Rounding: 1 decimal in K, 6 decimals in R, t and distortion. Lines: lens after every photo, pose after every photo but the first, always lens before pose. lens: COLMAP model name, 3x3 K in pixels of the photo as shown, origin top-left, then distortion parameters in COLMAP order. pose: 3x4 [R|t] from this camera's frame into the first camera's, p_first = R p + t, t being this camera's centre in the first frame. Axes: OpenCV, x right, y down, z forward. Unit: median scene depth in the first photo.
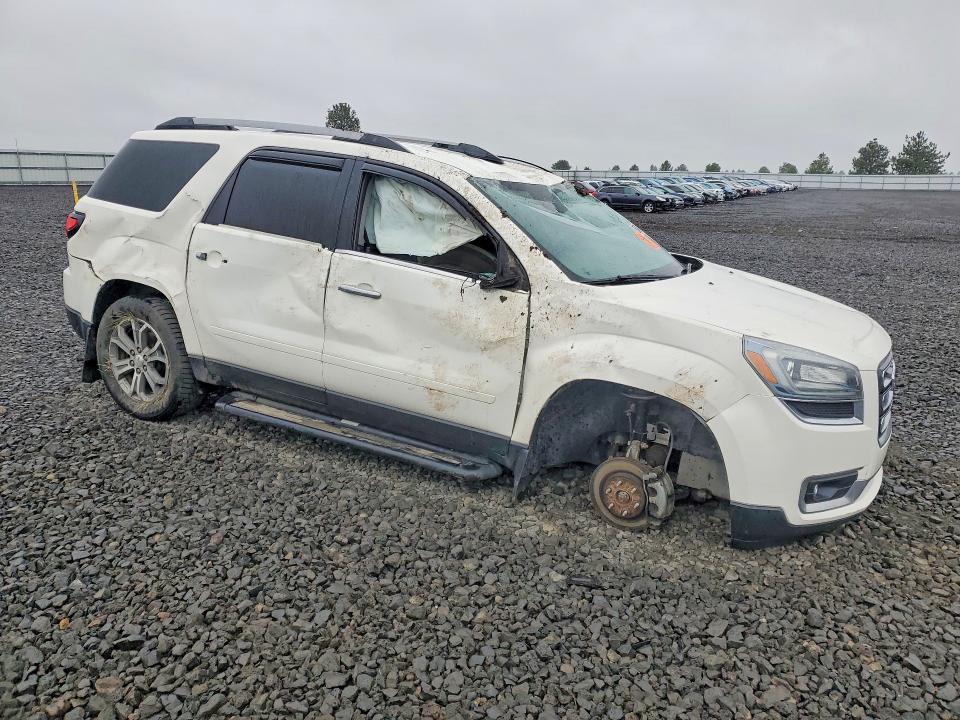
lens RADIAL K [[827.4, 0, 484.7], [0, 827.4, 359.7], [0, 0, 1]] dist [0.087177, -0.043675]
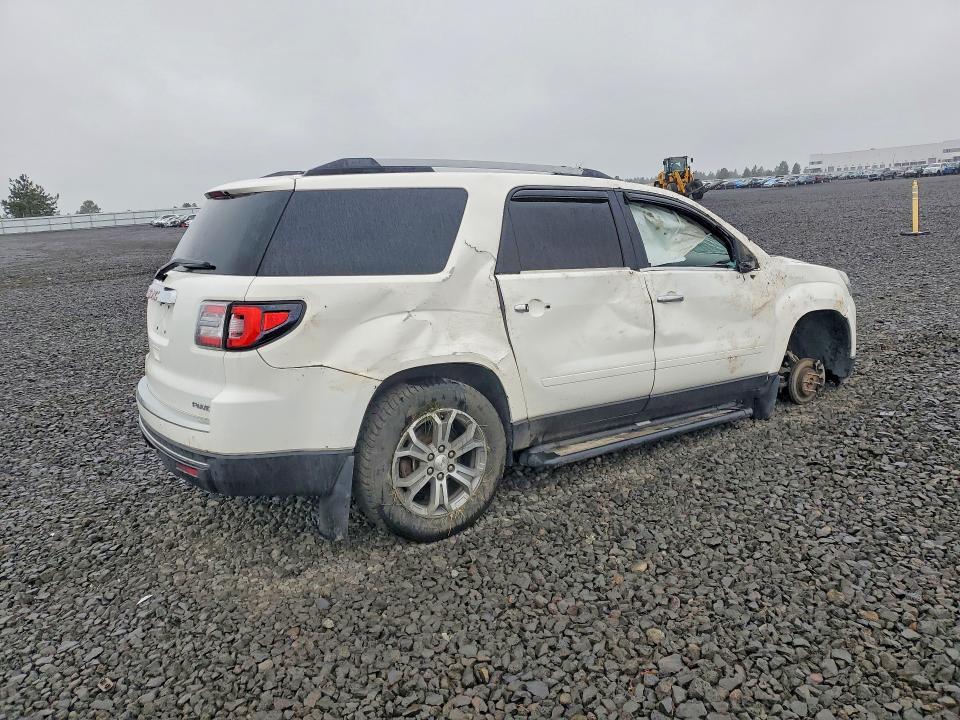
lens RADIAL K [[827.4, 0, 482.4], [0, 827.4, 365.2], [0, 0, 1]] dist [0.087177, -0.043675]
pose [[0.379239, -0.232415, 0.895634, -1.151748], [0.271359, 0.953317, 0.132482, -0.192377], [-0.884614, 0.192796, 0.424603, 0.659470]]
